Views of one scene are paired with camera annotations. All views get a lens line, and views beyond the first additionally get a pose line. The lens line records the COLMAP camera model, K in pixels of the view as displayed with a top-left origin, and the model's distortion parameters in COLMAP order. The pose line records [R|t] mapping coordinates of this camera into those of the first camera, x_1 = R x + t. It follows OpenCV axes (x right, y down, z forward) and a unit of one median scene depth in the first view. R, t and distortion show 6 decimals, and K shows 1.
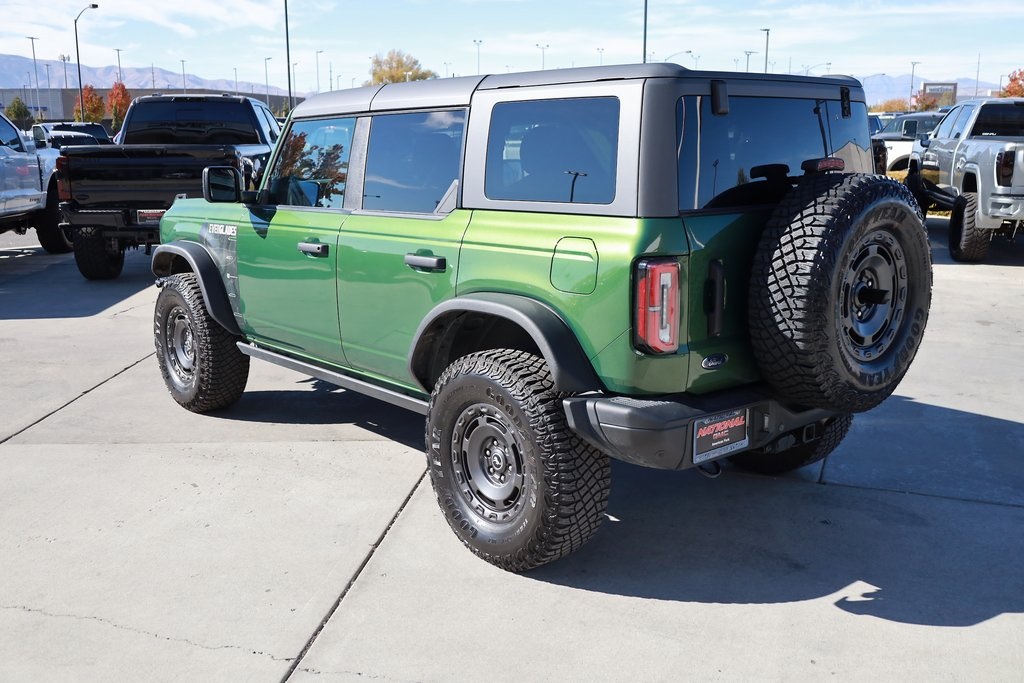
lens RADIAL K [[1041.6, 0, 511.5], [0, 1041.6, 361.7], [0, 0, 1]] dist [0.050882, 0.003908]
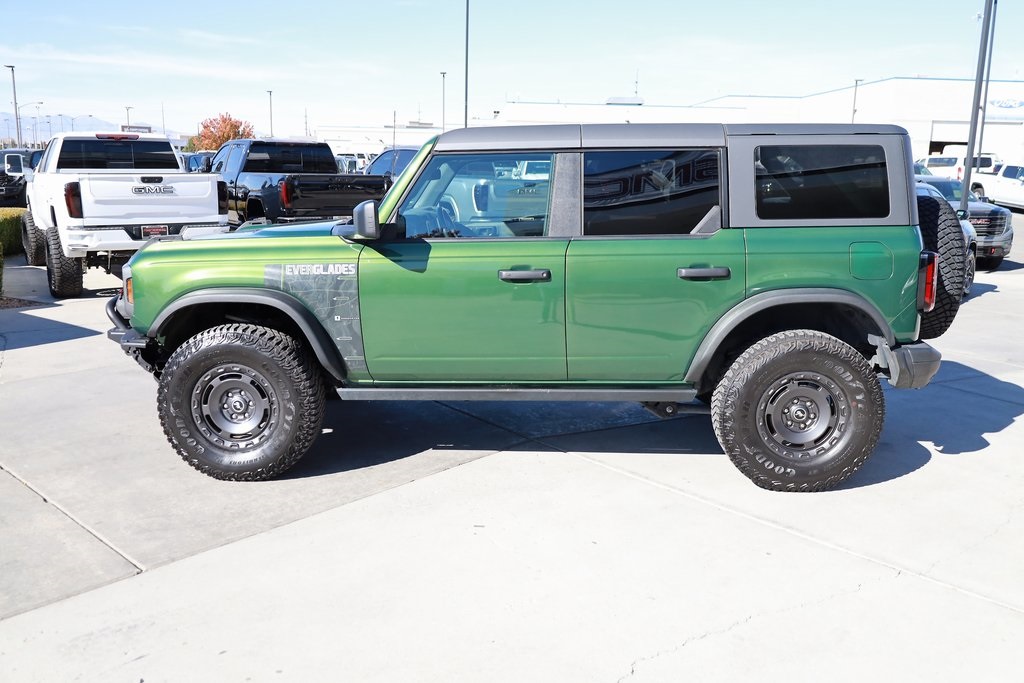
lens RADIAL K [[934.6, 0, 512.0], [0, 934.6, 341.5], [0, 0, 1]] dist [0.014884, -0.000876]
pose [[0.640214, -0.129467, 0.757208, -0.837004], [0.154642, 0.987238, 0.038049, -0.072064], [-0.752470, 0.092736, 0.652065, 0.359360]]
